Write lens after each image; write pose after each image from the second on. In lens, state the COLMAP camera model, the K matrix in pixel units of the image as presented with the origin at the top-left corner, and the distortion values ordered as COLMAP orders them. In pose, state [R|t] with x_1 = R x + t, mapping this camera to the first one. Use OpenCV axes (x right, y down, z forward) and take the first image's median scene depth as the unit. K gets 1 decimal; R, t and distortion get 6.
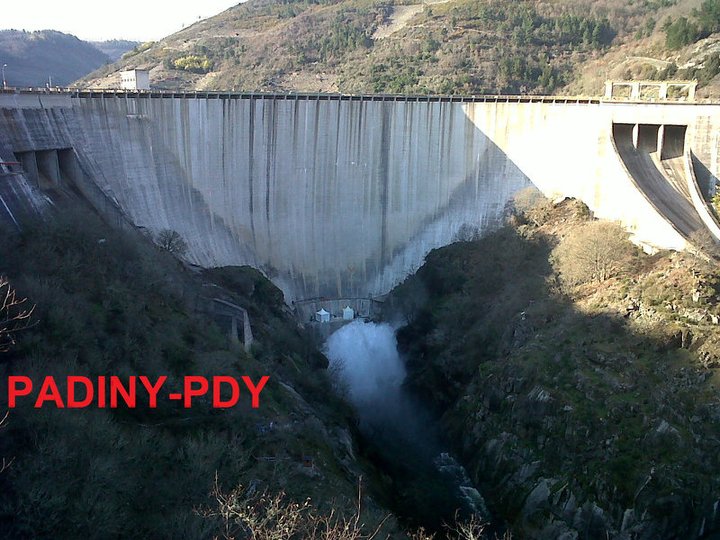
lens RADIAL K [[710.6, 0, 361.9], [0, 710.6, 267.7], [0, 0, 1]] dist [-0.013740, 0.000000]
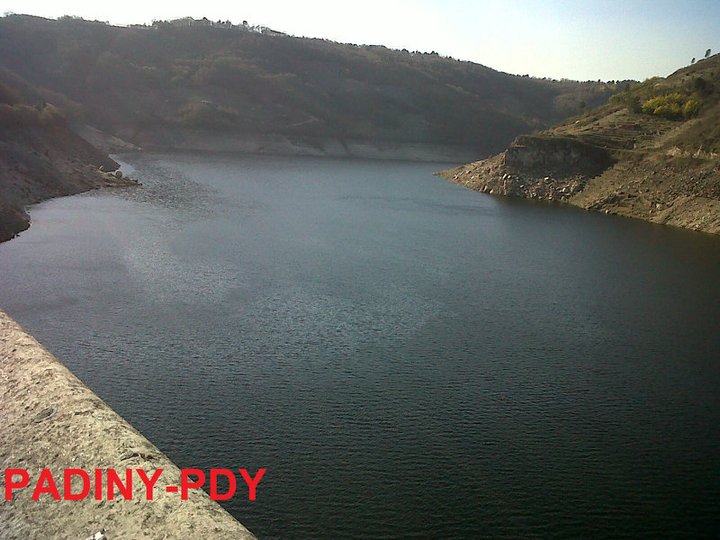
lens RADIAL K [[710.6, 0, 361.6], [0, 710.6, 267.4], [0, 0, 1]] dist [-0.013740, 0.000000]
pose [[0.682028, 0.168923, -0.711549, 0.041035], [-0.224548, 0.974330, 0.016075, -0.082965], [0.696000, 0.148813, 0.702452, 0.336851]]
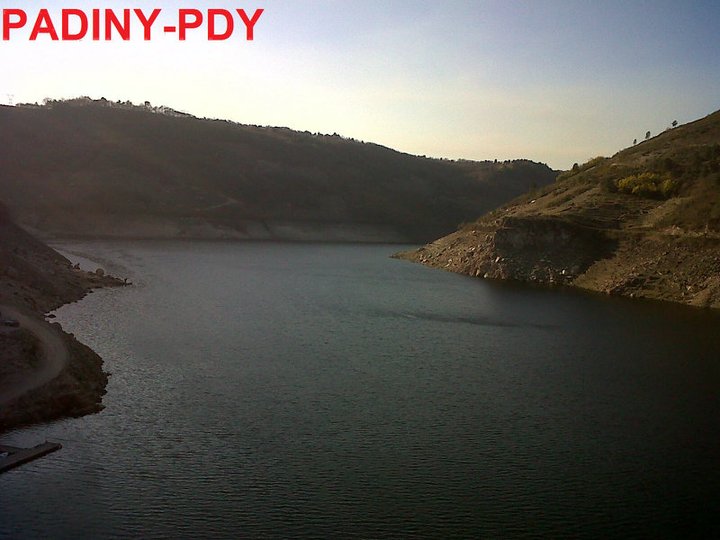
lens RADIAL K [[710.6, 0, 369.8], [0, 710.6, 268.7], [0, 0, 1]] dist [-0.013740, 0.000000]
pose [[0.800080, 0.070253, -0.595766, -0.046177], [-0.177789, 0.976271, -0.123638, -0.079472], [0.572943, 0.204841, 0.793585, 0.321038]]
